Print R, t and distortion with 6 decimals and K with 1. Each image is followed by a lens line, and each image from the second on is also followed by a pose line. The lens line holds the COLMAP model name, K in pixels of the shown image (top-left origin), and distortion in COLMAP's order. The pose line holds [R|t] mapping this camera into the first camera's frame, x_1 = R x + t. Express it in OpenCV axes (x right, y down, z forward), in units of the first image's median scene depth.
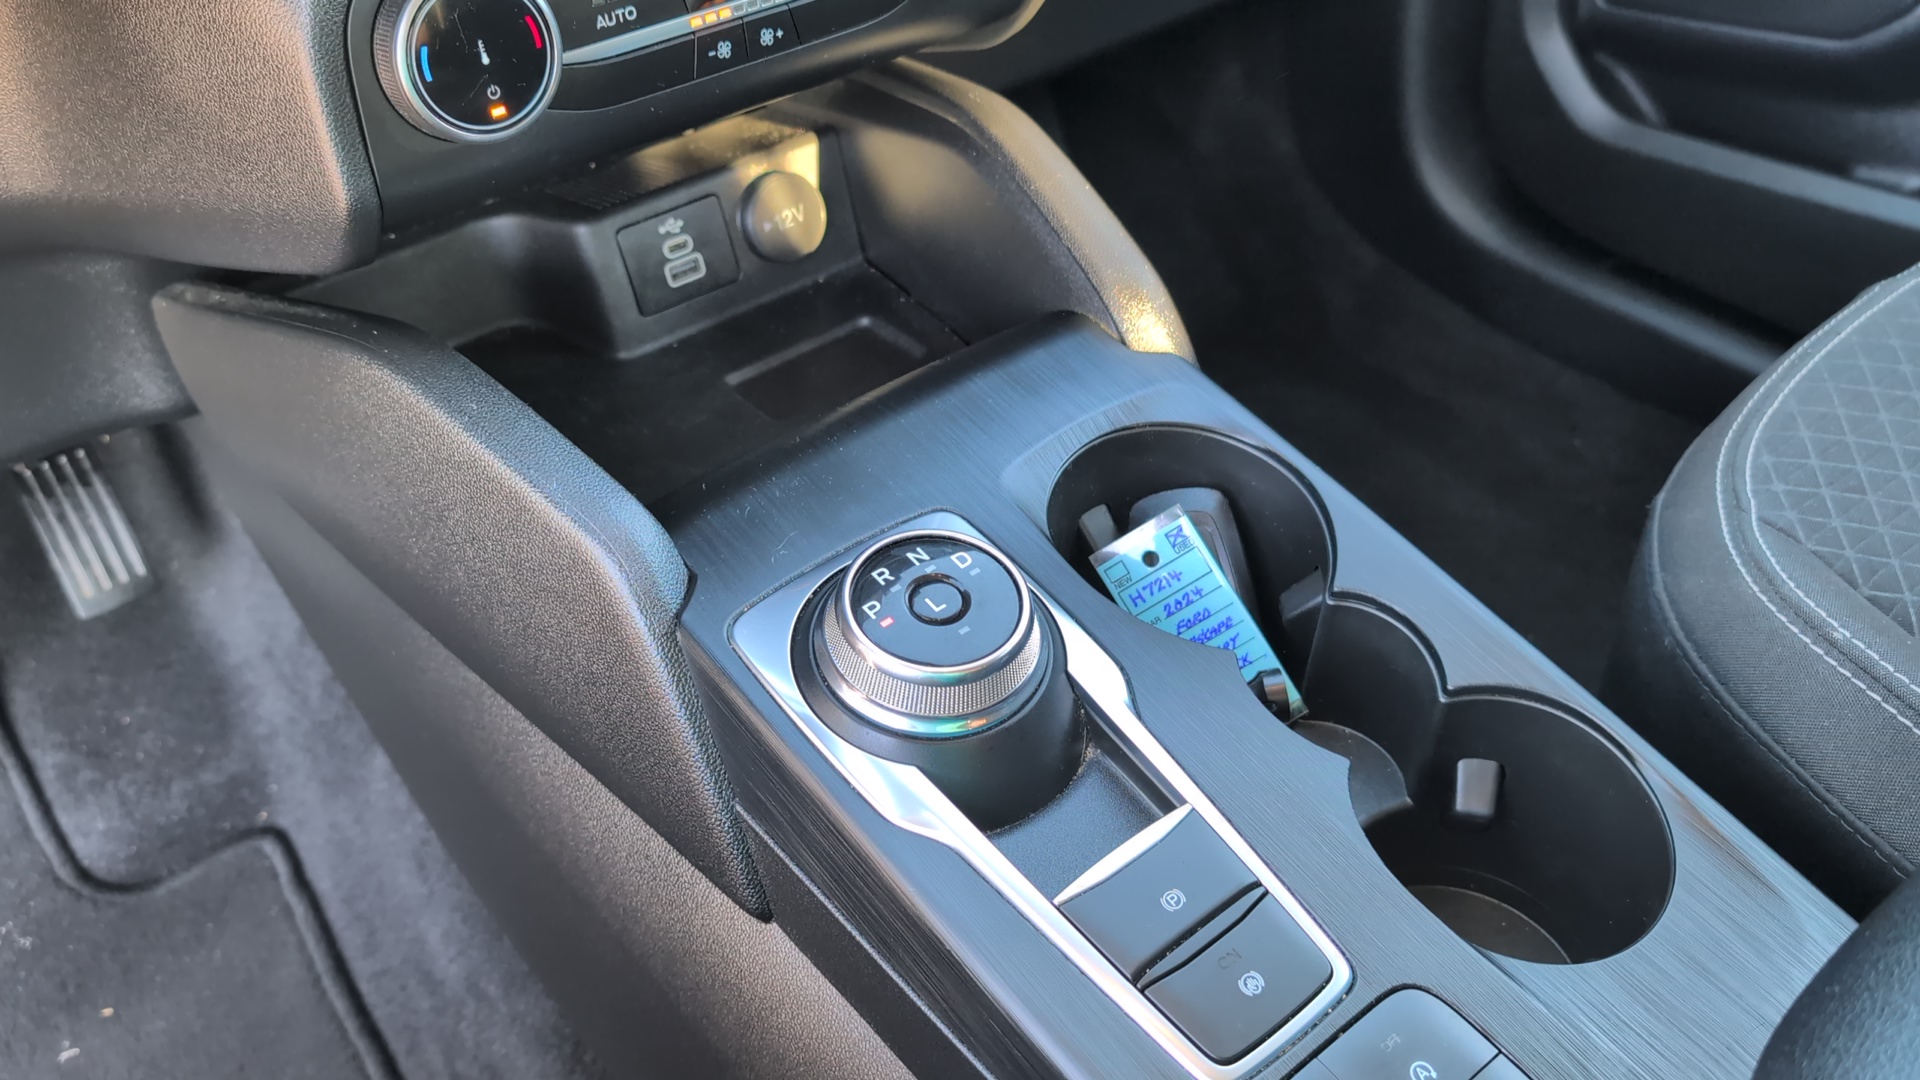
lens RADIAL K [[1636.8, 0, 948.5], [0, 1636.8, 550.0], [0, 0, 1]] dist [0.004094, -0.006585]
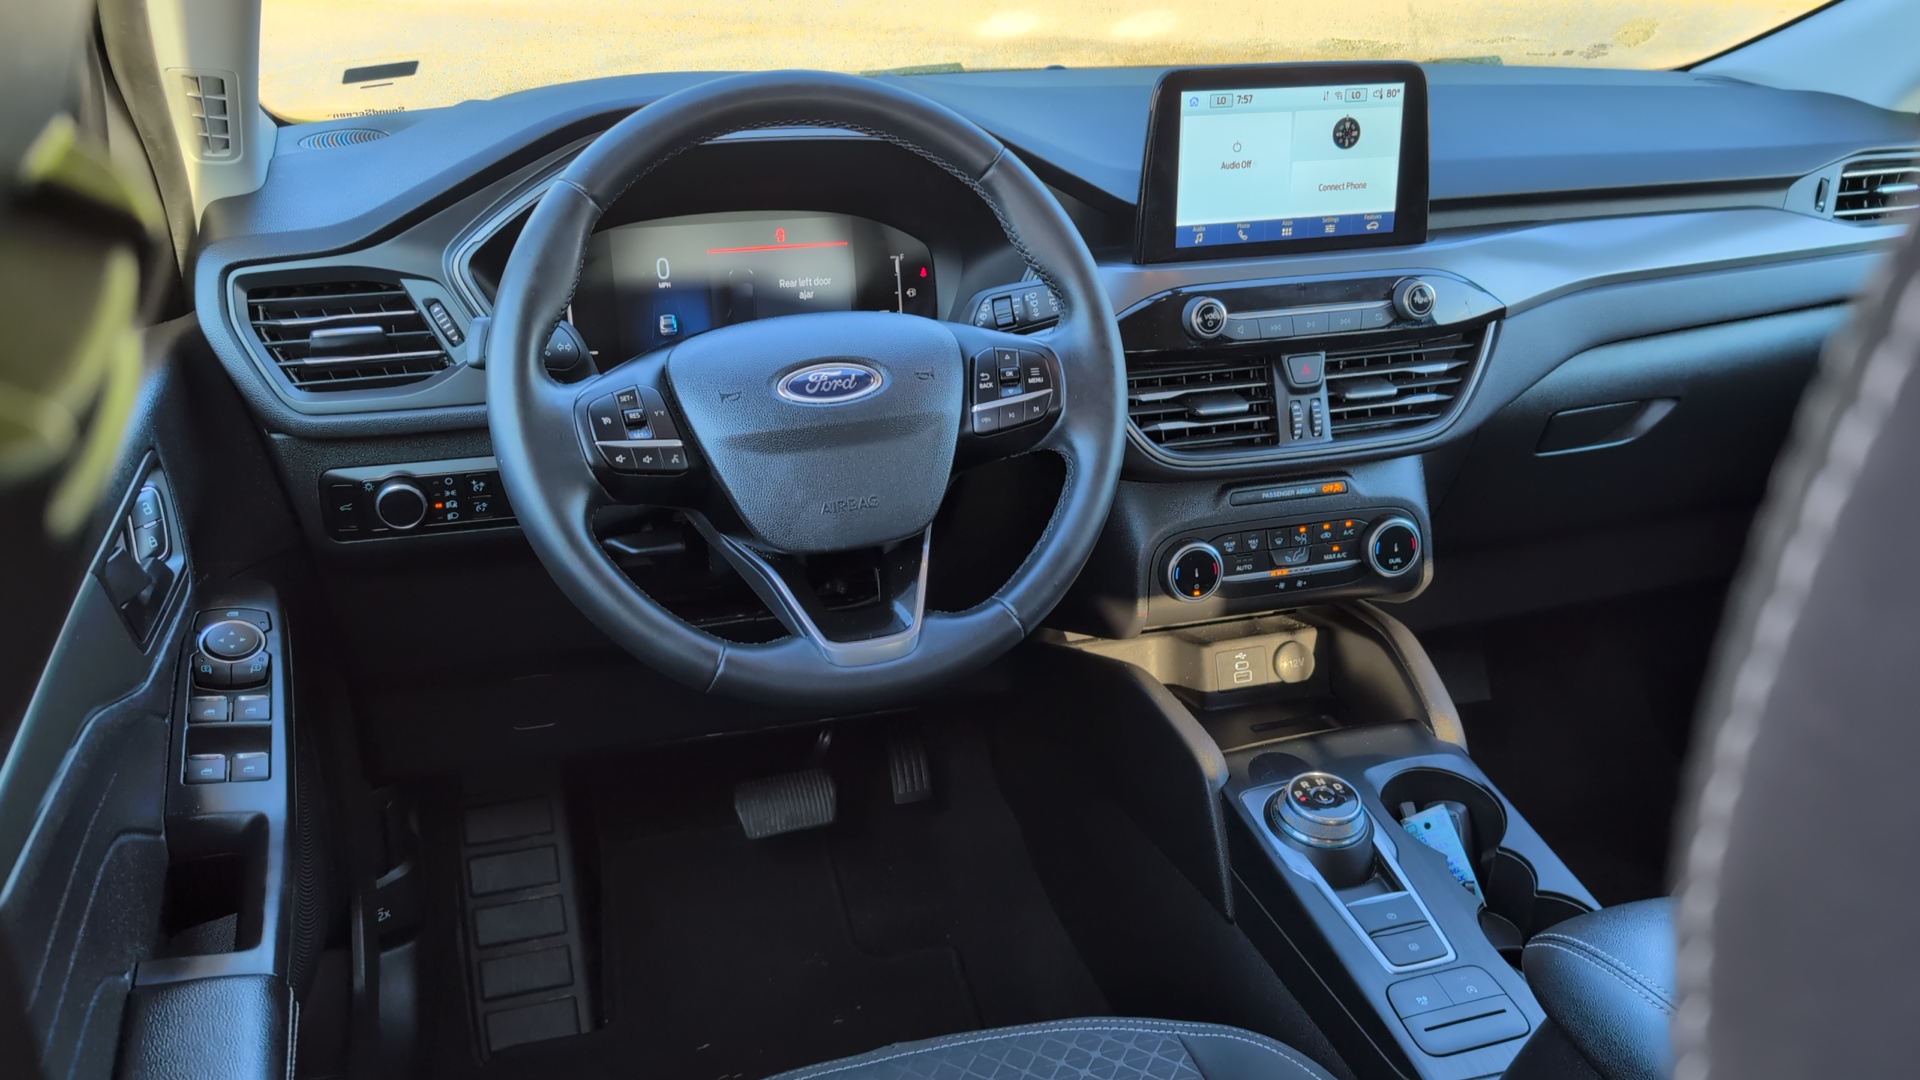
lens RADIAL K [[1636.8, 0, 955.9], [0, 1636.8, 538.6], [0, 0, 1]] dist [0.004094, -0.006585]
pose [[0.936046, 0.151512, -0.317587, 0.187159], [-0.241868, 0.932572, -0.267971, 0.434415], [0.255572, 0.327647, 0.909577, -1.477183]]
